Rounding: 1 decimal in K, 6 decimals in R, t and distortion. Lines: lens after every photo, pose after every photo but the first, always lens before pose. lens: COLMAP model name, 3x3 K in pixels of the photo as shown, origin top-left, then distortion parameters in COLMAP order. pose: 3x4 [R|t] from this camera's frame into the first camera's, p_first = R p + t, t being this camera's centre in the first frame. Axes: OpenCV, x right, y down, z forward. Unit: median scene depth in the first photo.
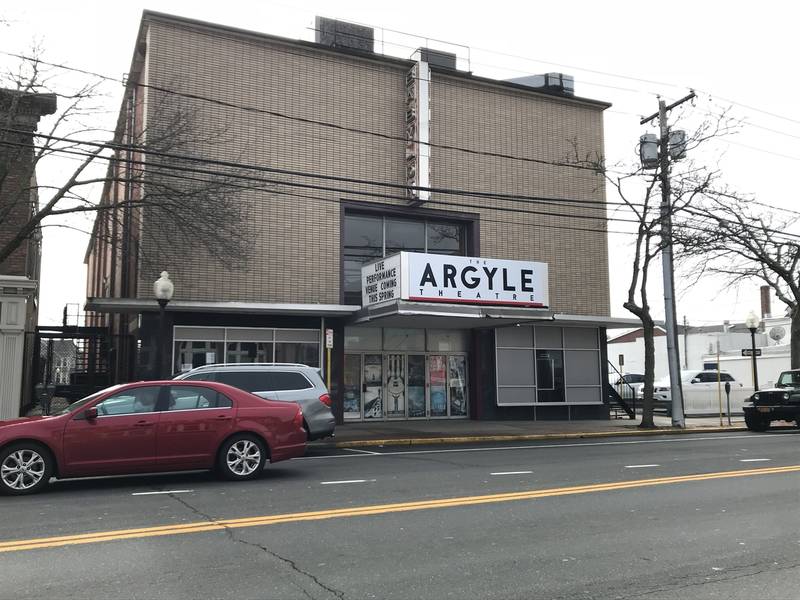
lens RADIAL K [[723.5, 0, 400.0], [0, 723.5, 299.4], [0, 0, 1]] dist [0.004238, 0.000285]
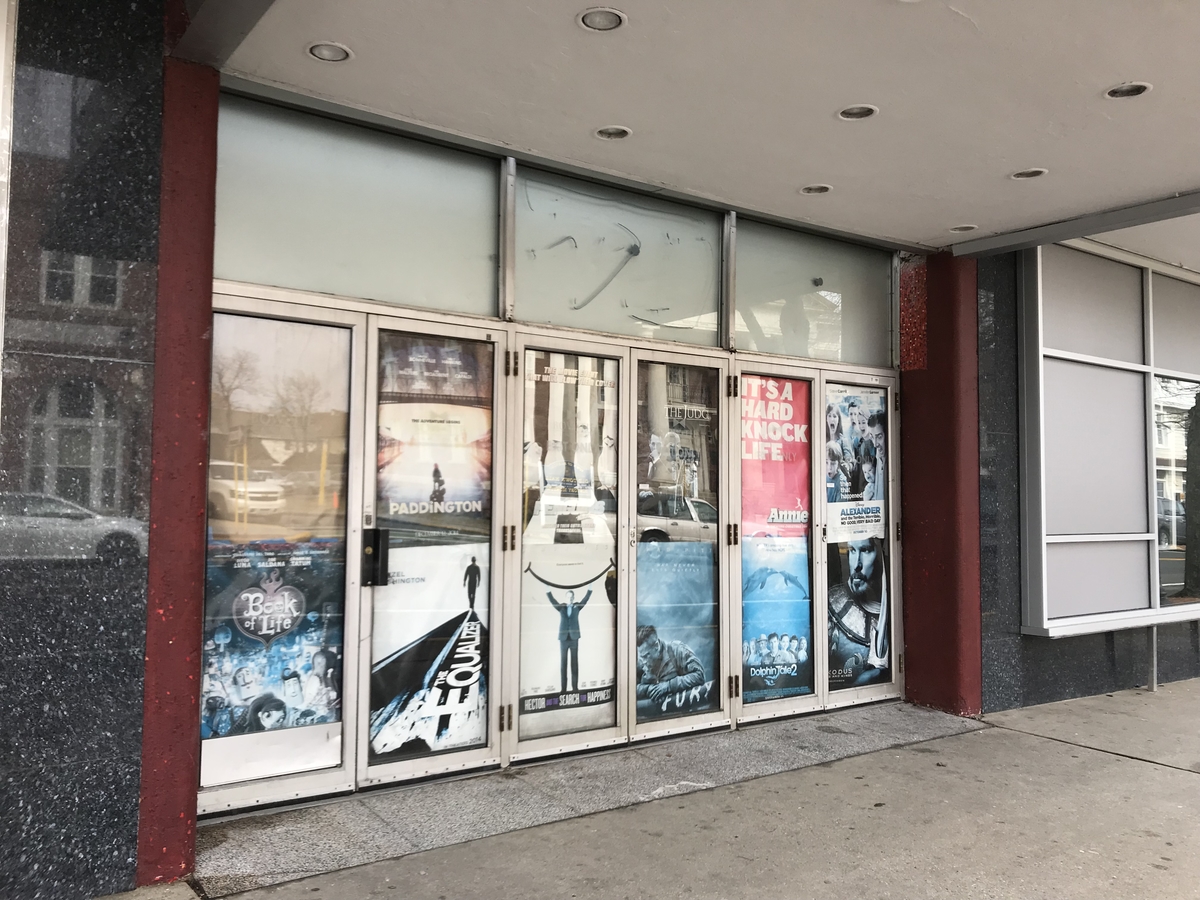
lens RADIAL K [[992.1, 0, 599.2], [0, 992.1, 450.9], [0, 0, 1]] dist [0.041439, -0.059235]
pose [[0.983809, 0.020218, 0.178076, -0.039412], [-0.031035, 0.997824, 0.058168, 0.085545], [-0.176513, -0.062753, 0.982296, 0.773834]]
